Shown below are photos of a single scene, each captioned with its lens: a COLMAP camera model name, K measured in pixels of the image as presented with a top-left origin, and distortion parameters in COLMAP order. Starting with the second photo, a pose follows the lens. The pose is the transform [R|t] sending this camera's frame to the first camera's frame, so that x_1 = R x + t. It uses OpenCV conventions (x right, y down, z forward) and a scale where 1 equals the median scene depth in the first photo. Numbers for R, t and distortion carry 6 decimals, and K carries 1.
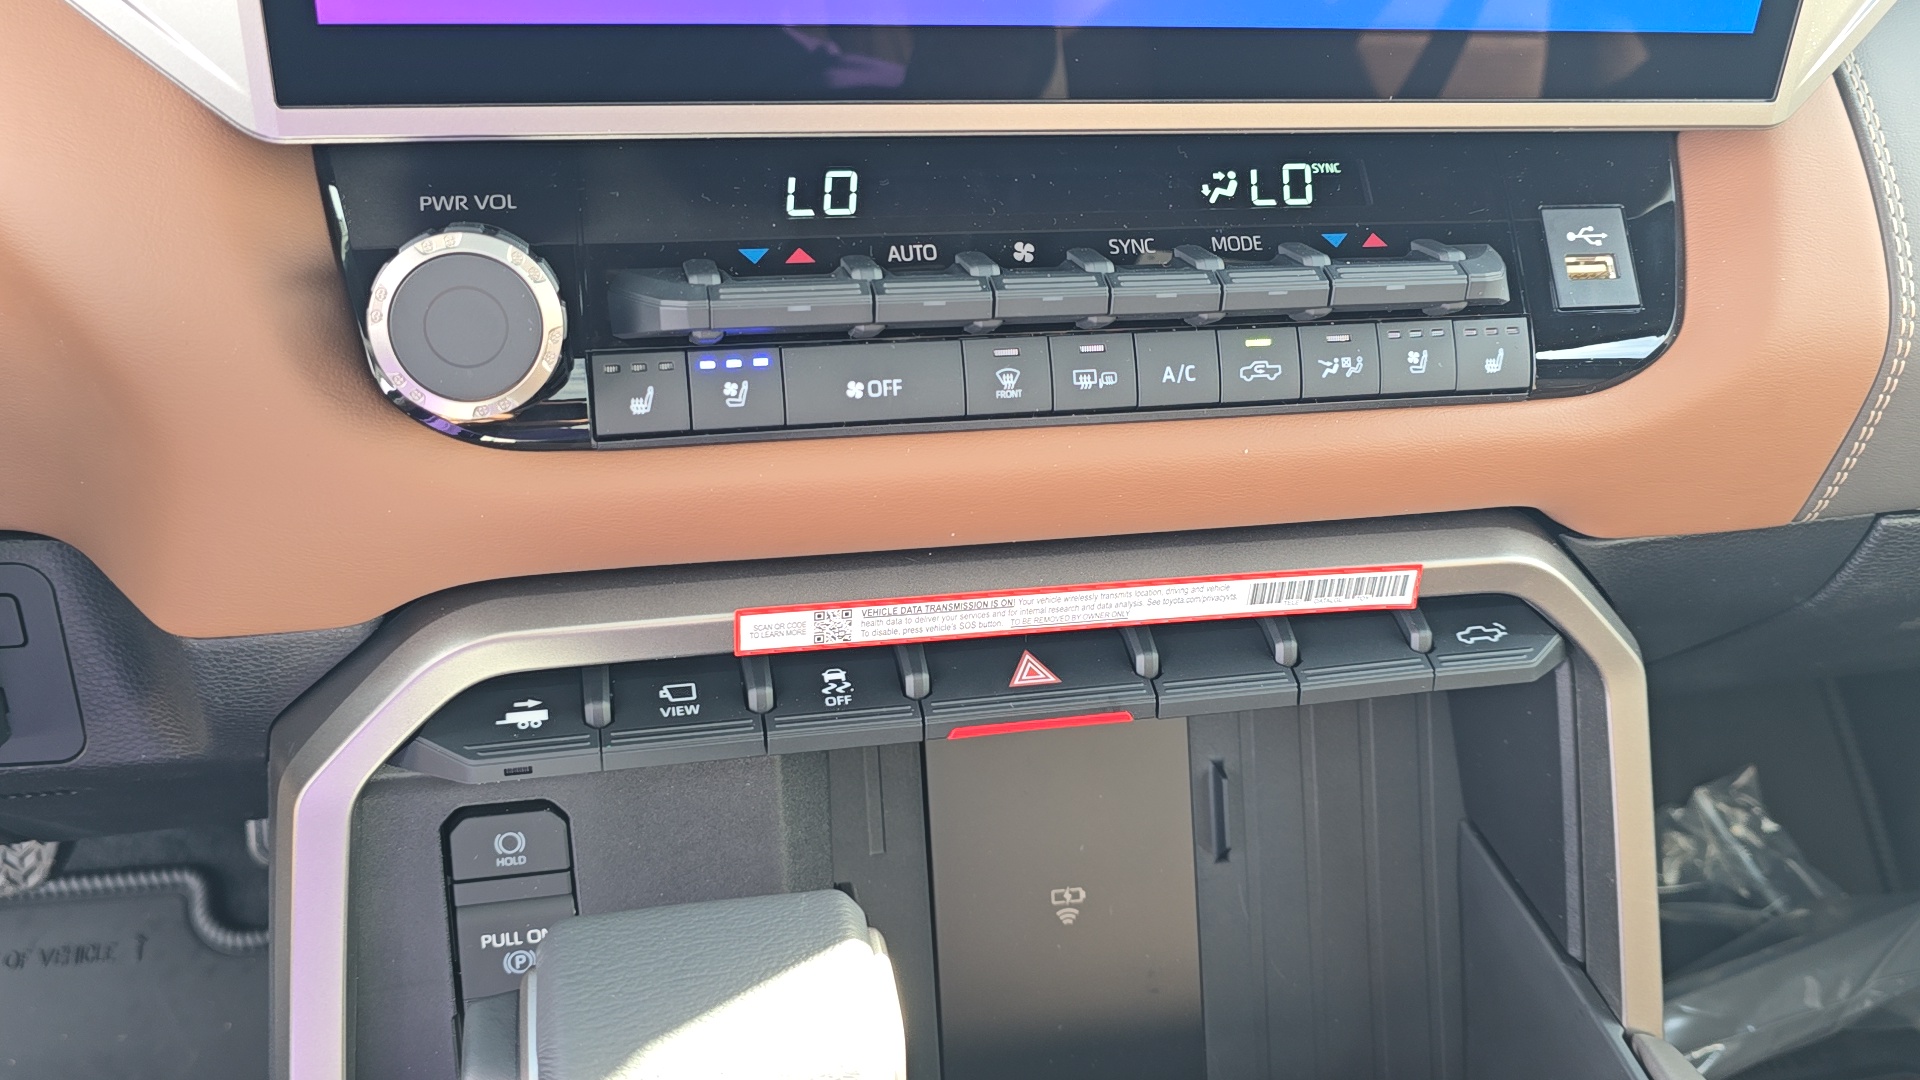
lens RADIAL K [[1610.8, 0, 982.8], [0, 1610.8, 483.8], [0, 0, 1]] dist [-0.016439, 0.023363]
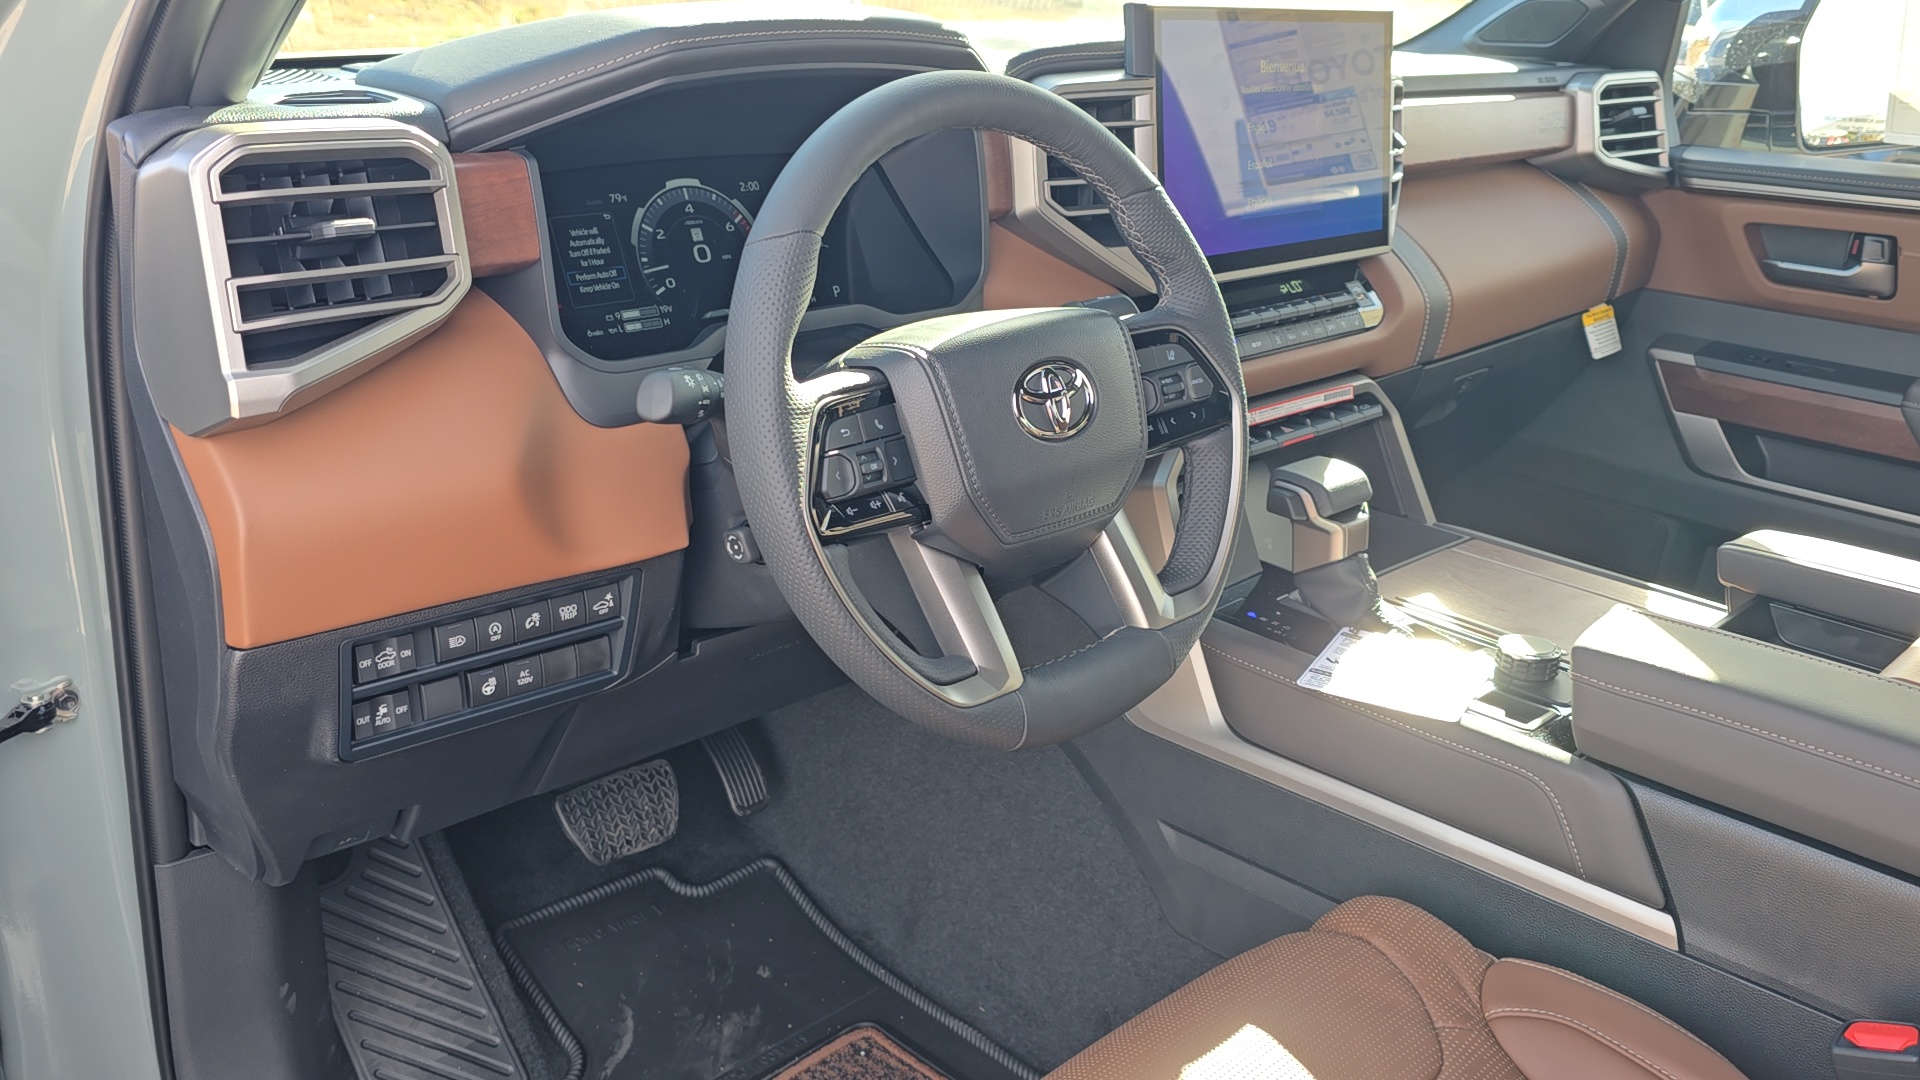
lens RADIAL K [[1610.8, 0, 974.6], [0, 1610.8, 547.5], [0, 0, 1]] dist [-0.016439, 0.023363]
pose [[0.839316, -0.226802, 0.494074, -2.389905], [0.325786, 0.937391, -0.123131, 0.586606], [-0.435214, 0.264308, 0.860657, -1.676514]]
